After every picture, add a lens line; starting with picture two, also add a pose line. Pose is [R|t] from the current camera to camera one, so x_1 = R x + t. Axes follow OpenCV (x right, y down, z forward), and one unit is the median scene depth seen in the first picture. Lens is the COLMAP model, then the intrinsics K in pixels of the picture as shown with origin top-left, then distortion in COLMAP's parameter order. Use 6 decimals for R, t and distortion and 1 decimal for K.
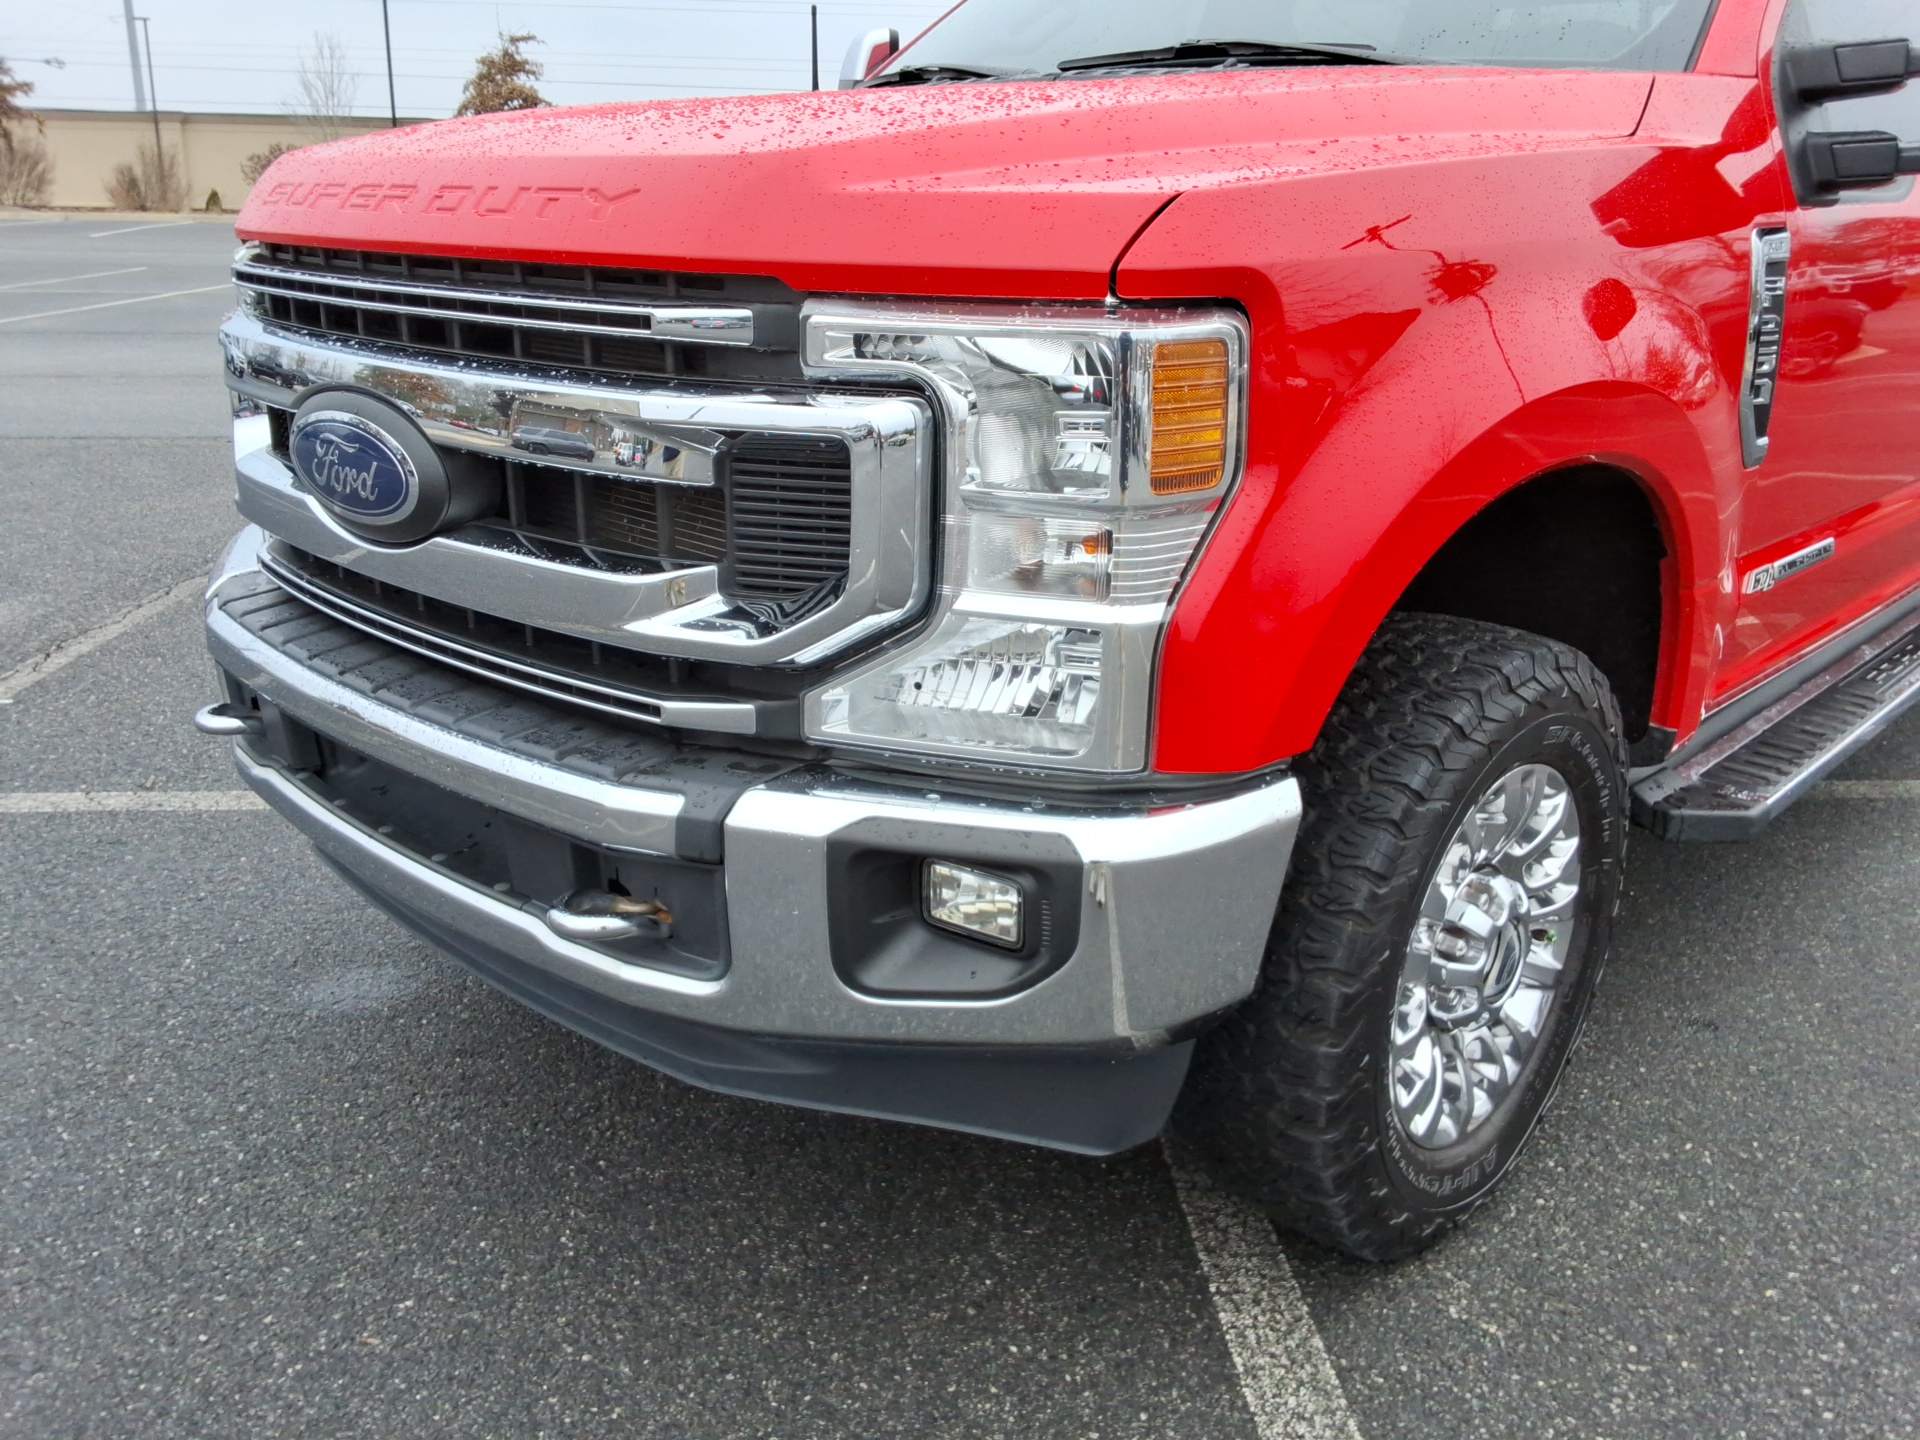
lens RADIAL K [[1527.9, 0, 973.9], [0, 1527.9, 718.6], [0, 0, 1]] dist [0.126234, -0.191958]
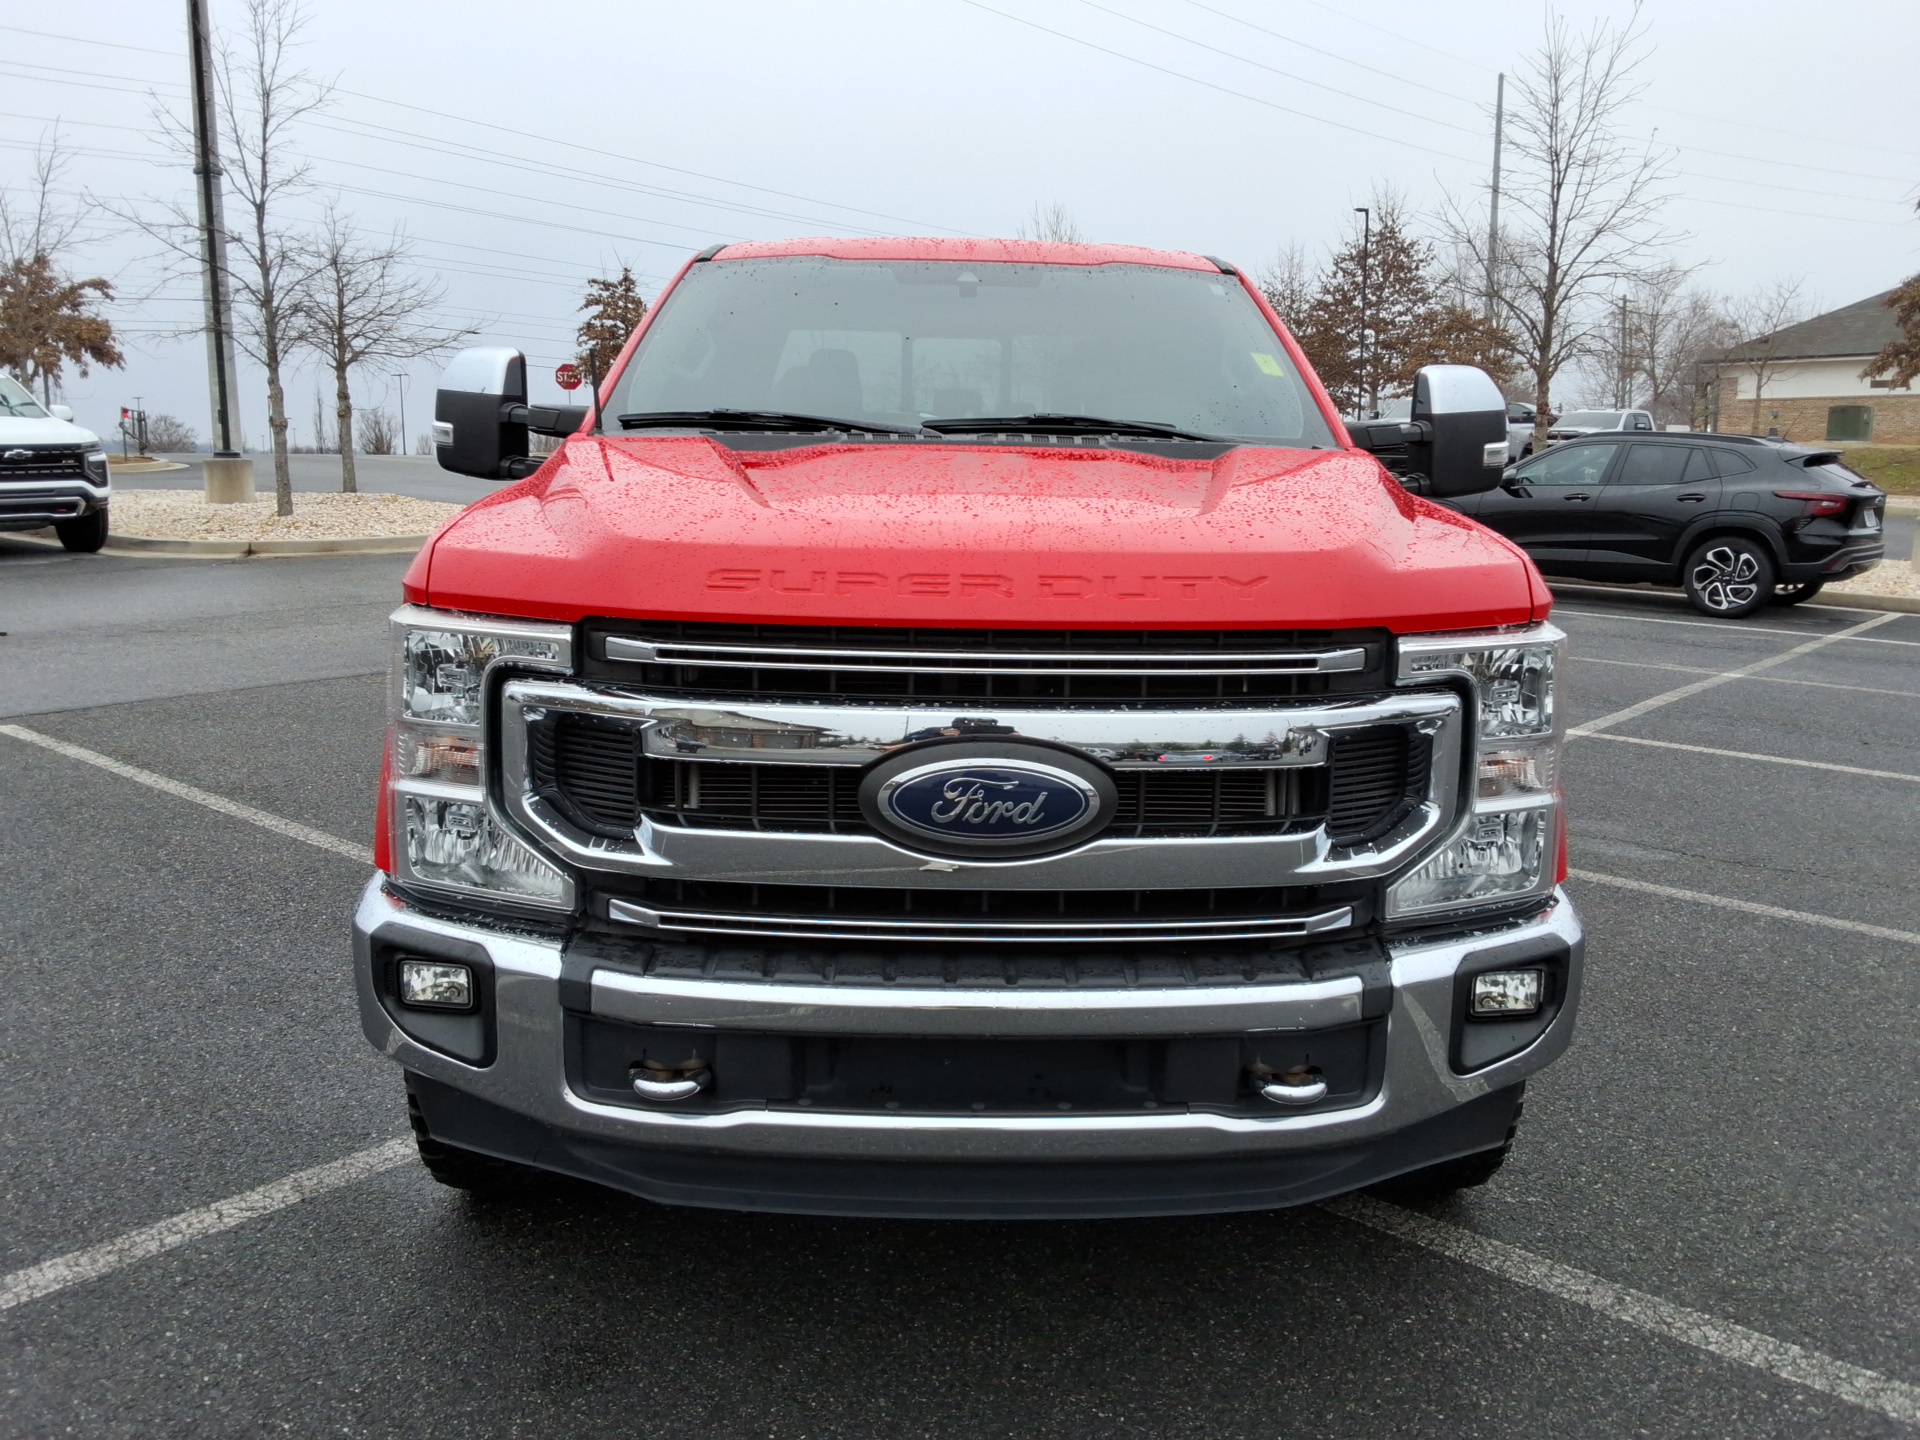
lens RADIAL K [[1527.9, 0, 973.9], [0, 1527.9, 718.6], [0, 0, 1]] dist [0.126234, -0.191958]
pose [[0.706695, -0.133885, 0.694735, -1.359108], [0.217103, 0.975596, -0.032830, -0.207666], [-0.673386, 0.174030, 0.718516, 0.148971]]
